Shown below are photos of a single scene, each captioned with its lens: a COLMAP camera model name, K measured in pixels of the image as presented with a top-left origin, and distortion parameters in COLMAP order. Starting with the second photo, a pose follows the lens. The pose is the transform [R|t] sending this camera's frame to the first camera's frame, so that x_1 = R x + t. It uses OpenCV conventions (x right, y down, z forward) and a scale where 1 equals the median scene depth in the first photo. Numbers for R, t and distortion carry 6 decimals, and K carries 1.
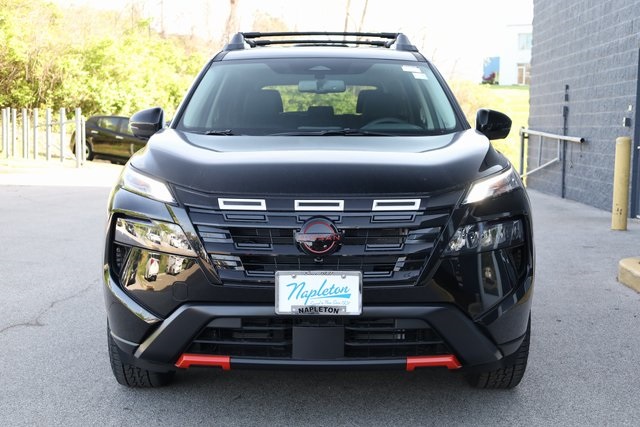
lens RADIAL K [[939.8, 0, 320.0], [0, 939.8, 213.5], [0, 0, 1]] dist [-0.005267, -0.070295]
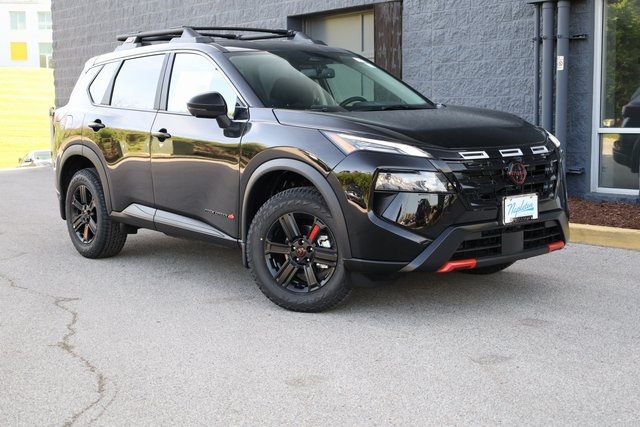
lens RADIAL K [[939.8, 0, 320.0], [0, 939.8, 213.5], [0, 0, 1]] dist [-0.005267, -0.070295]
pose [[0.768734, -0.093691, 0.632669, -1.212035], [0.081266, 0.995503, 0.048679, -0.009733], [-0.634385, 0.013994, 0.772891, 0.013846]]
